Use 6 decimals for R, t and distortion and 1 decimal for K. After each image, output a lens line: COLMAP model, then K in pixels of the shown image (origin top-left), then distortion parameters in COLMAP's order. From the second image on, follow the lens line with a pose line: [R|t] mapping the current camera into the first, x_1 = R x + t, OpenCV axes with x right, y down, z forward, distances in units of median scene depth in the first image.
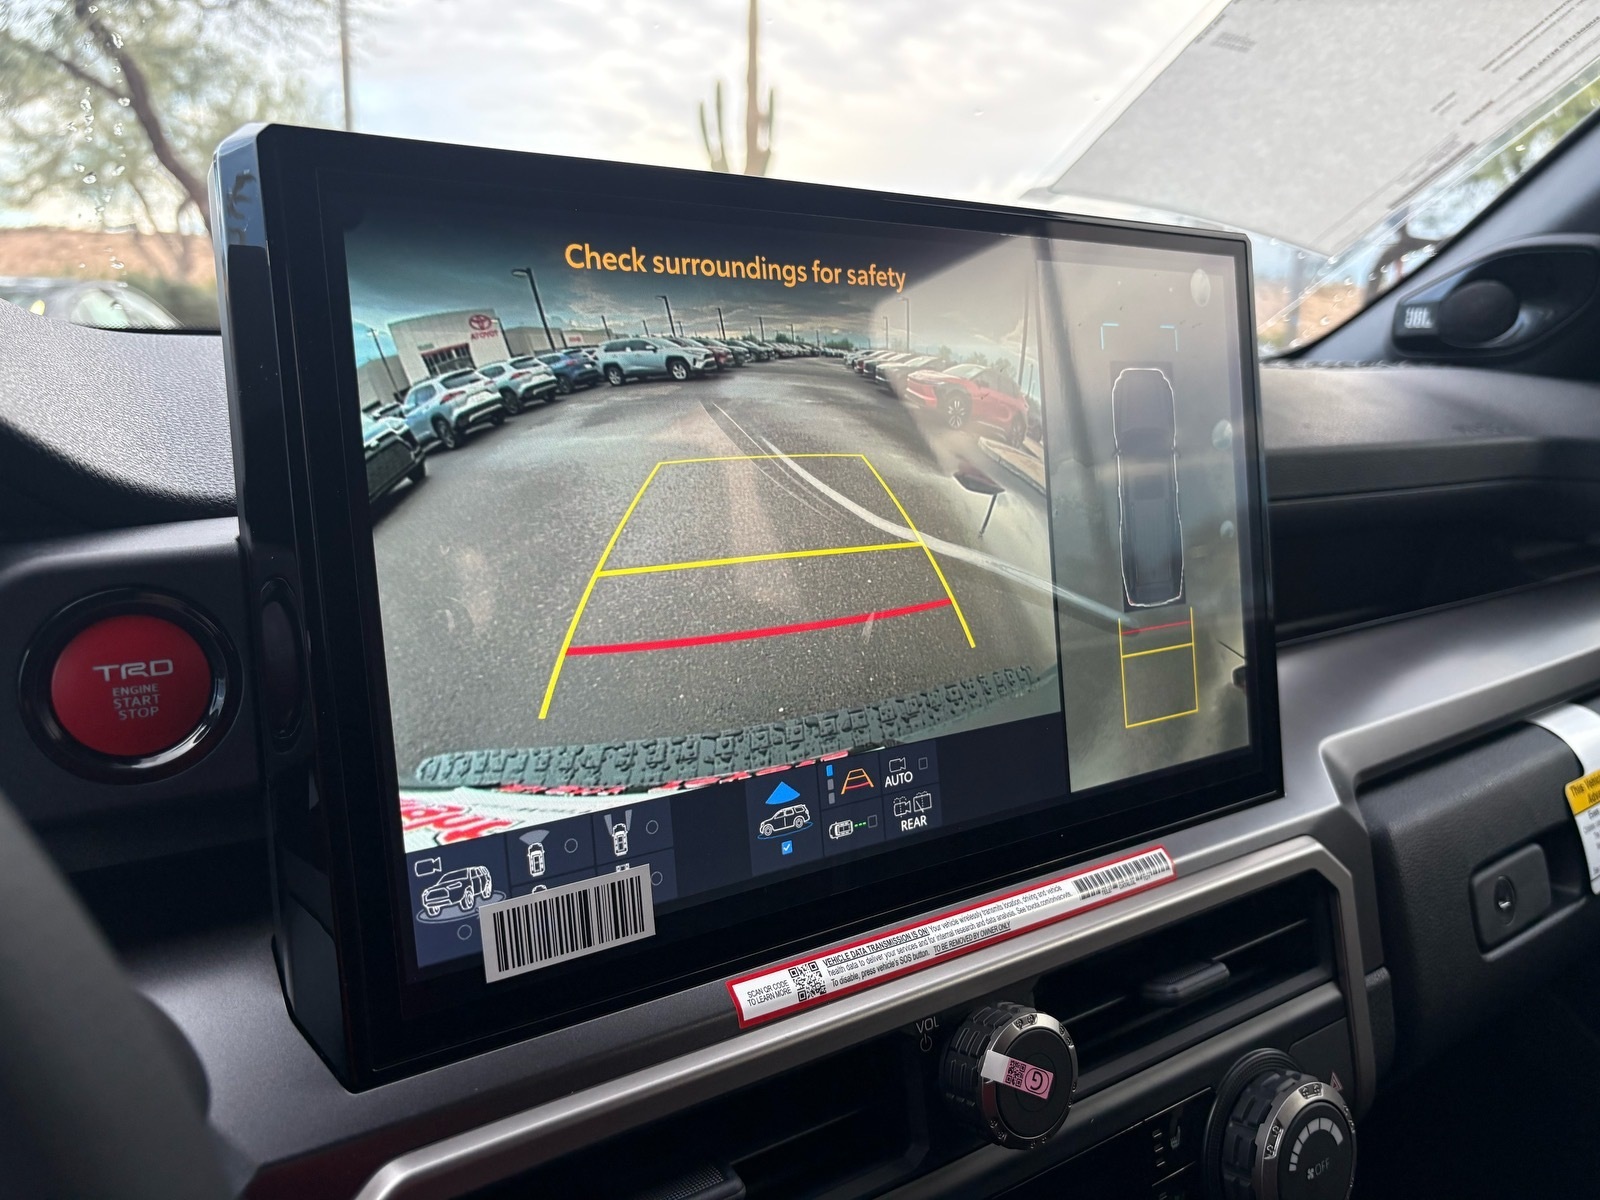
lens RADIAL K [[1222.0, 0, 800.1], [0, 1222.0, 608.1], [0, 0, 1]] dist [0.038585, -0.052314]
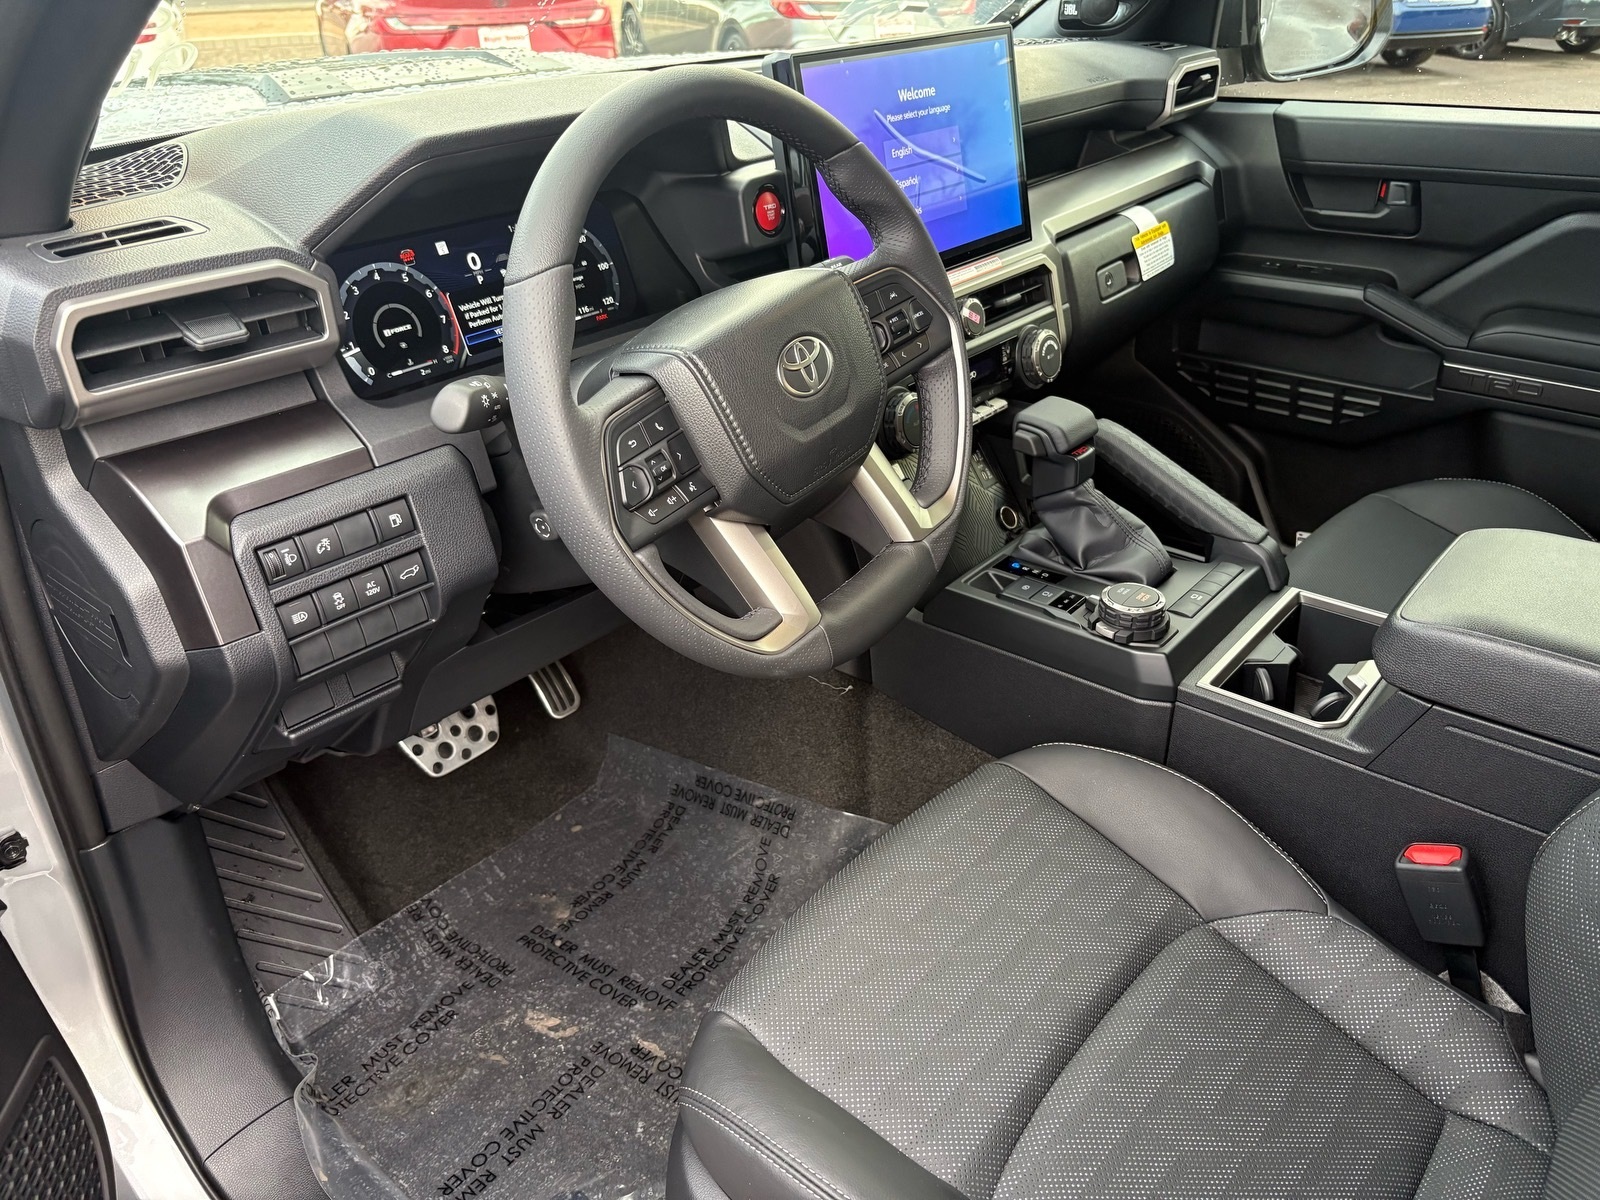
lens RADIAL K [[1222.0, 0, 795.6], [0, 1222.0, 604.8], [0, 0, 1]] dist [0.038585, -0.052314]
pose [[0.965020, -0.169379, 0.200120, -0.829123], [0.106943, 0.951216, 0.289397, 0.076226], [-0.239375, -0.257872, 0.936056, -1.706897]]
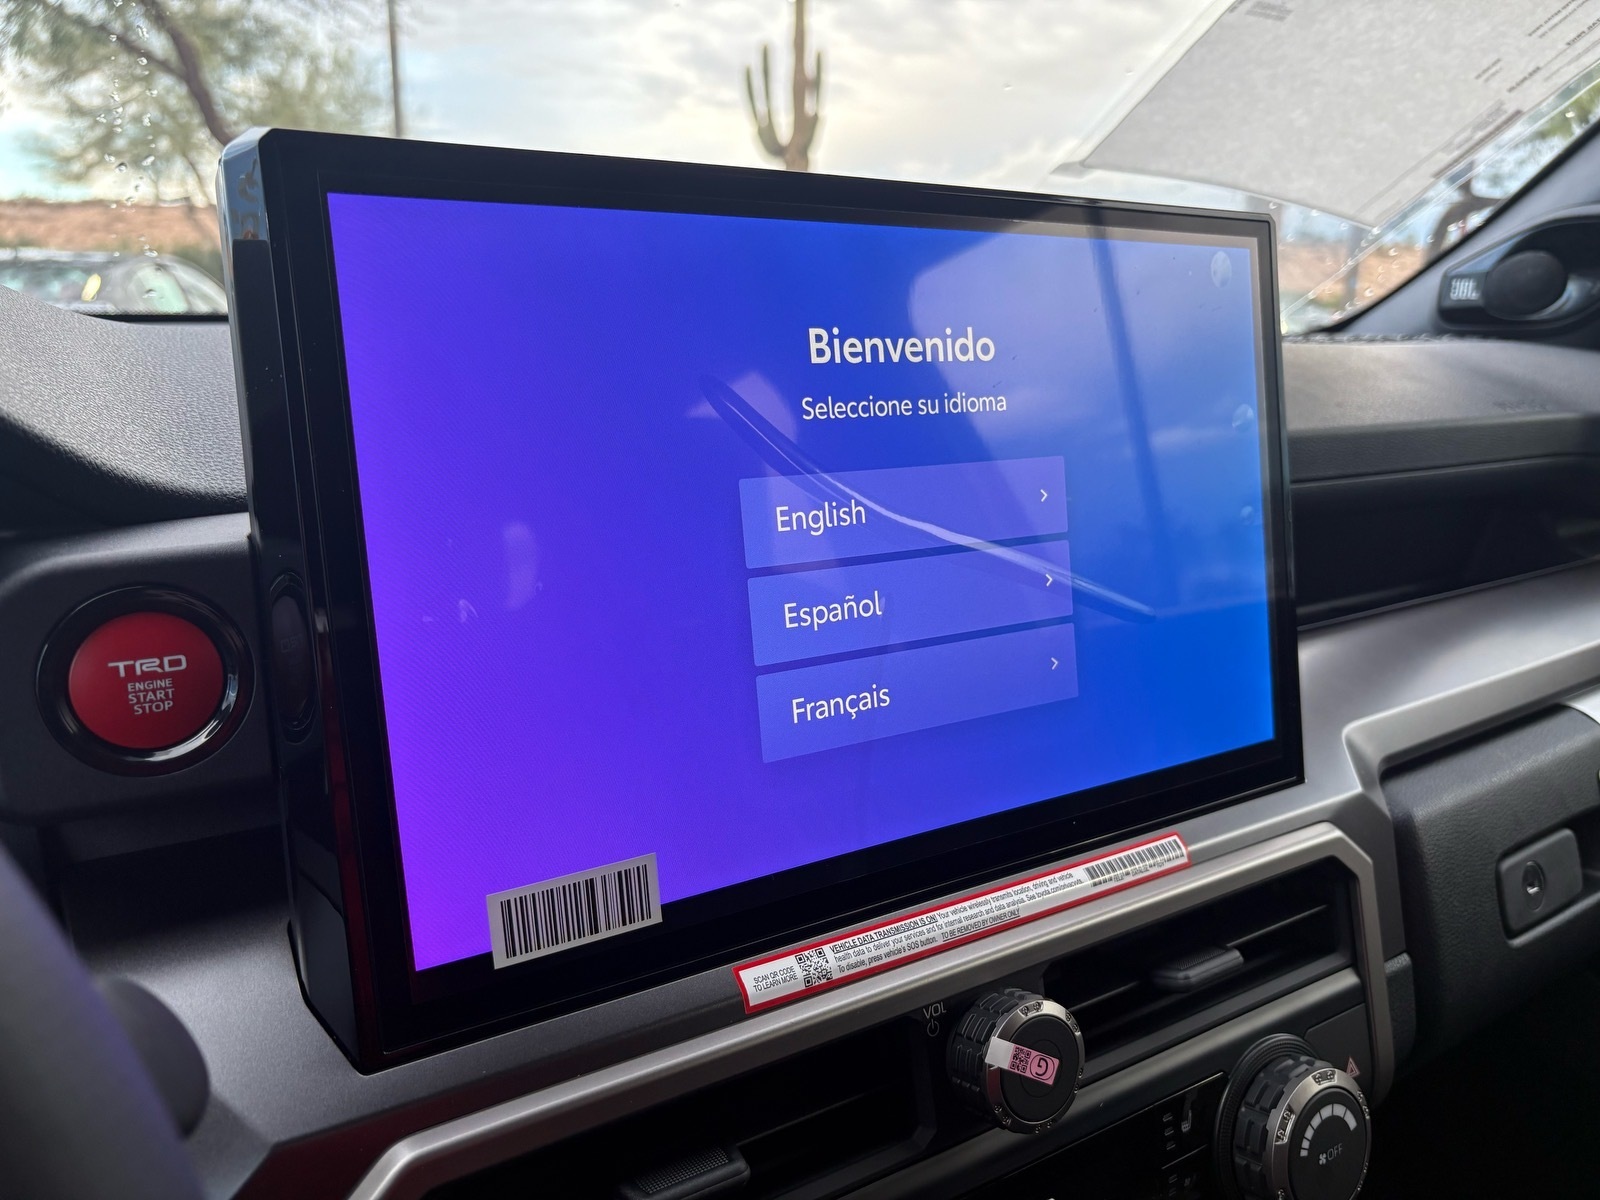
lens RADIAL K [[1222.0, 0, 808.8], [0, 1222.0, 609.8], [0, 0, 1]] dist [0.038585, -0.052314]
pose [[0.999468, 0.000391, -0.032624, 0.025019], [0.000468, 0.999654, 0.026314, -0.013273], [0.032623, -0.026315, 0.999121, -0.004563]]
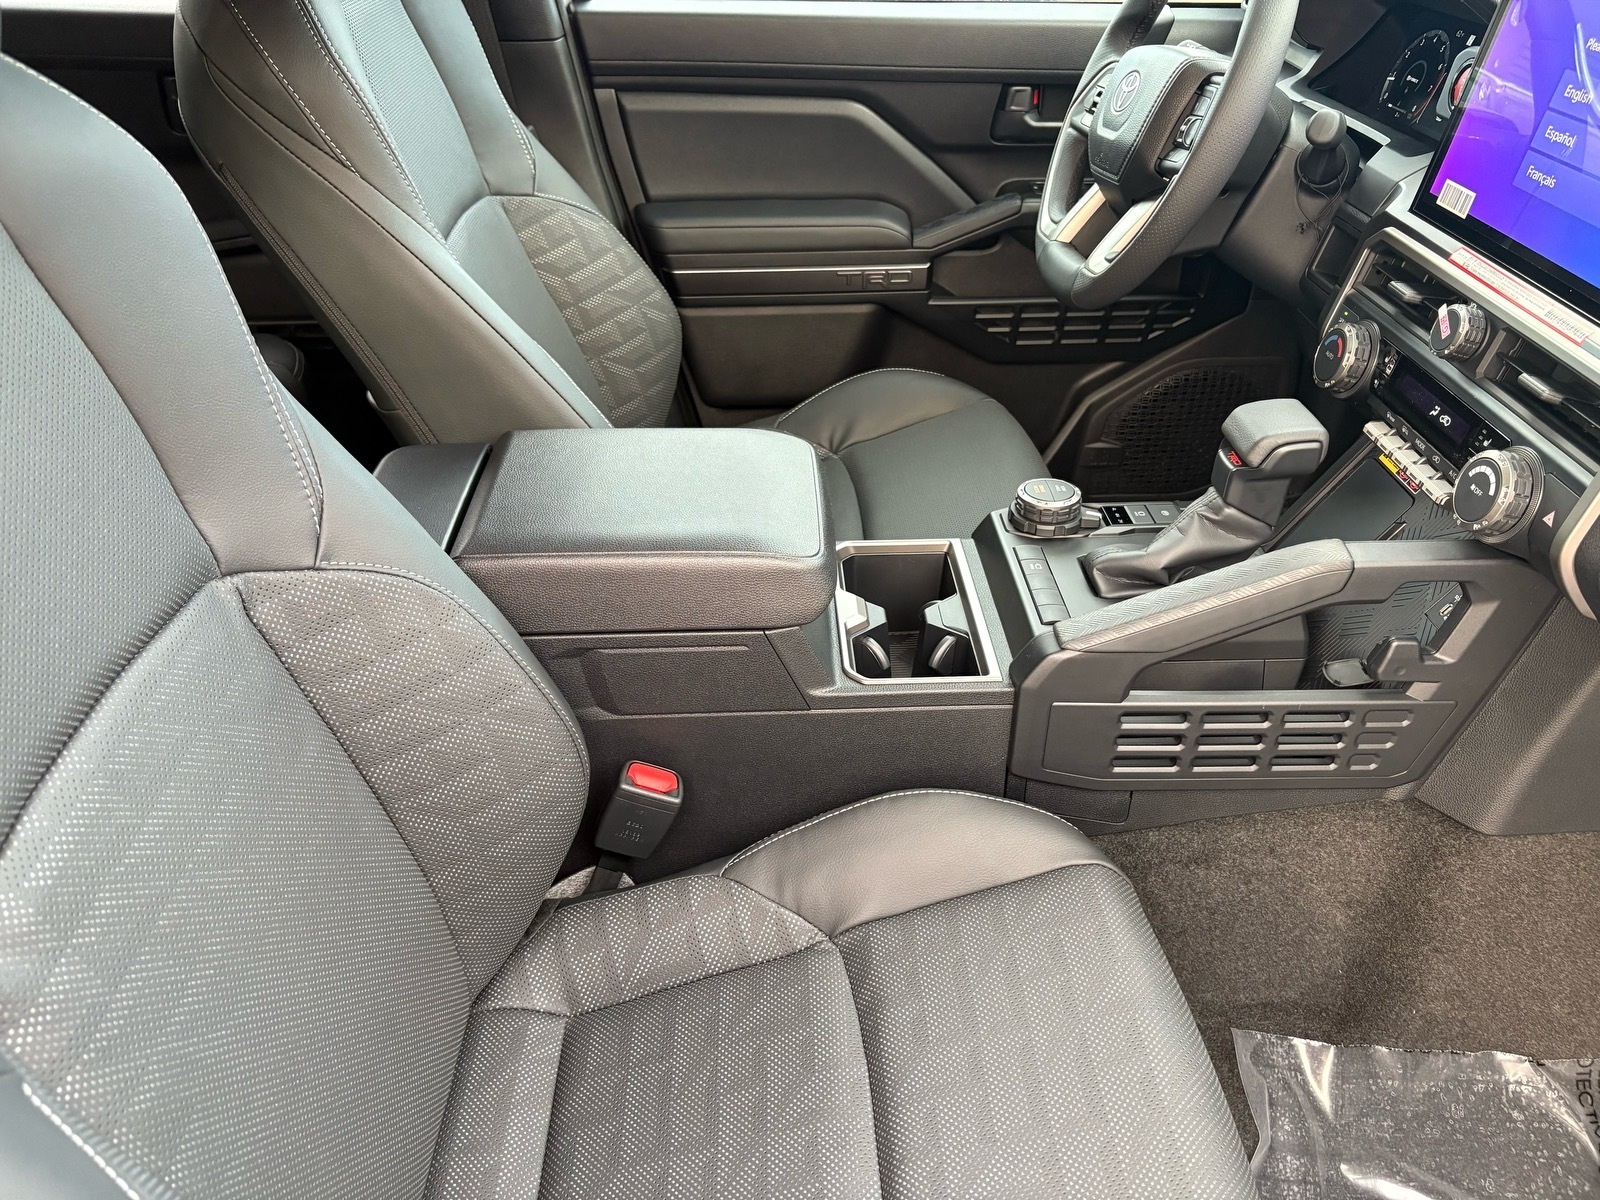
lens RADIAL K [[1222.0, 0, 795.7], [0, 1222.0, 605.7], [0, 0, 1]] dist [0.038585, -0.052314]
pose [[-0.543808, 0.433409, -0.718631, 2.235409], [-0.200210, 0.764591, 0.612631, -0.348927], [0.814978, 0.477031, -0.329017, 0.758610]]
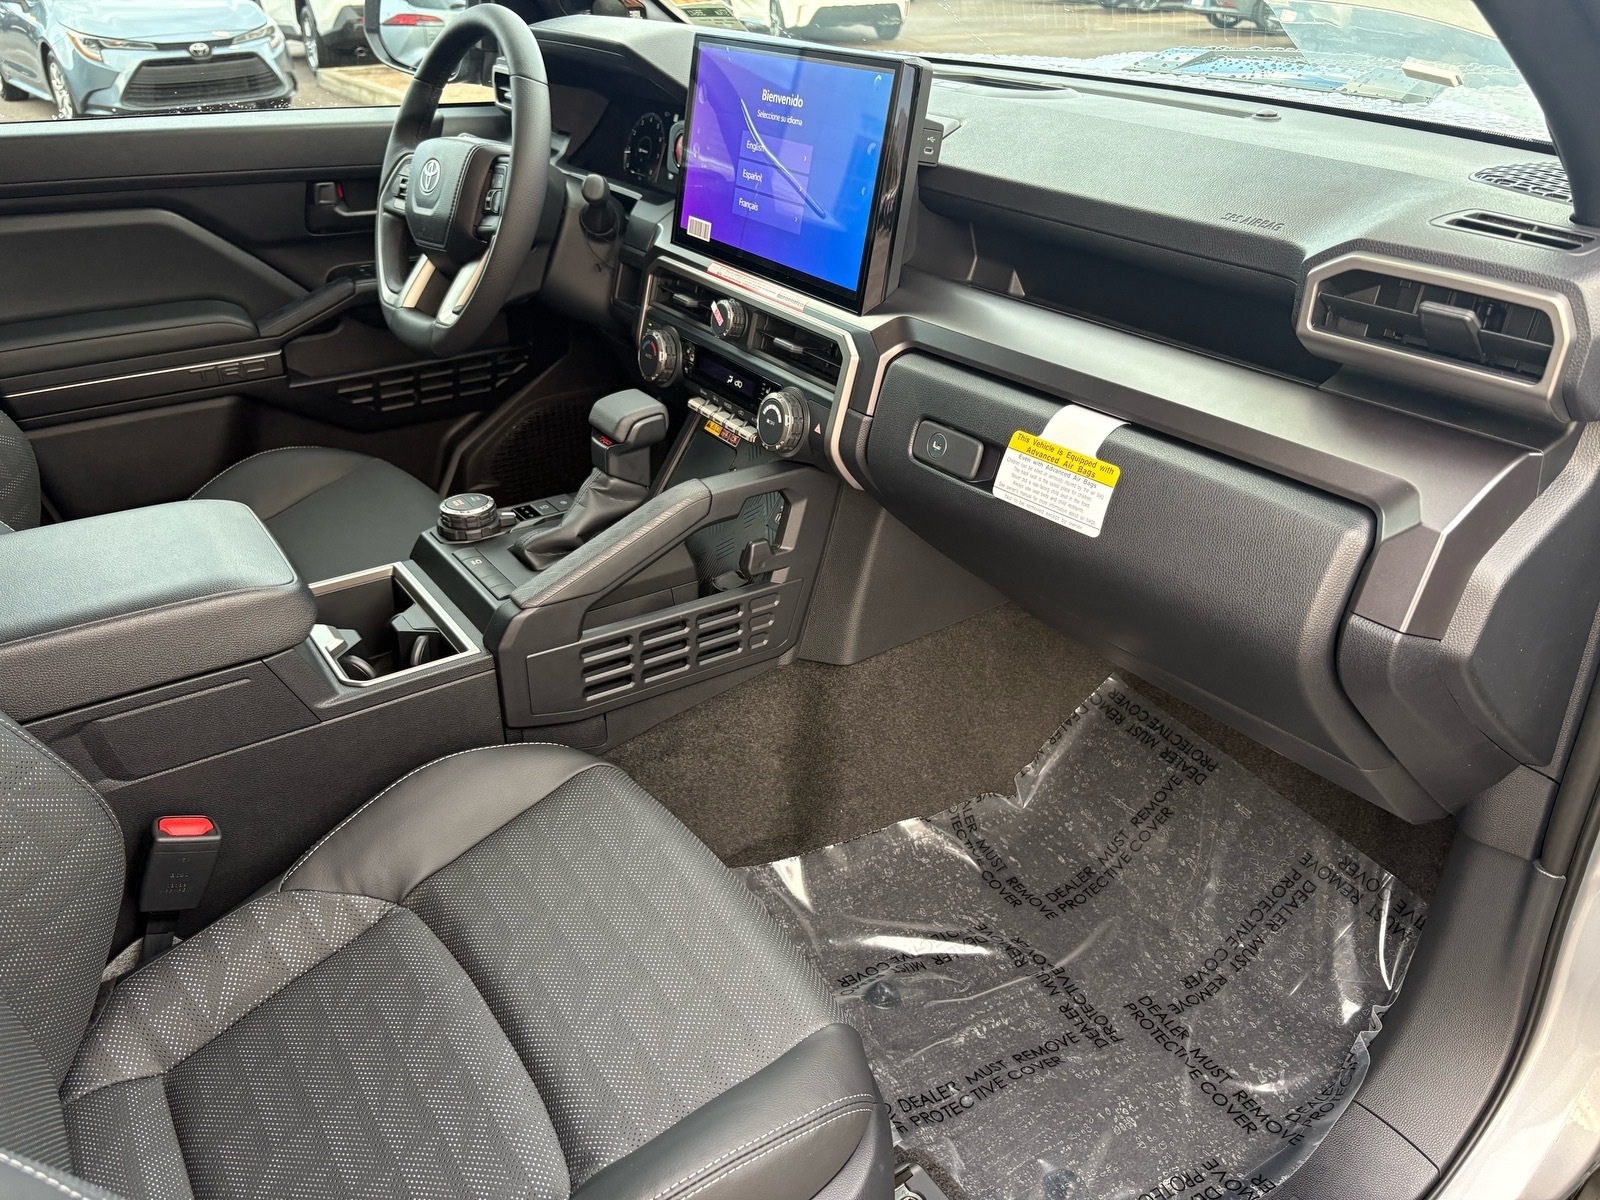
lens RADIAL K [[1222.0, 0, 803.6], [0, 1222.0, 609.9], [0, 0, 1]] dist [0.038585, -0.052314]
pose [[-0.007456, 0.457045, -0.889412, 2.750671], [-0.234230, 0.863894, 0.445896, -0.383637], [0.972153, 0.211652, 0.100612, 0.790294]]
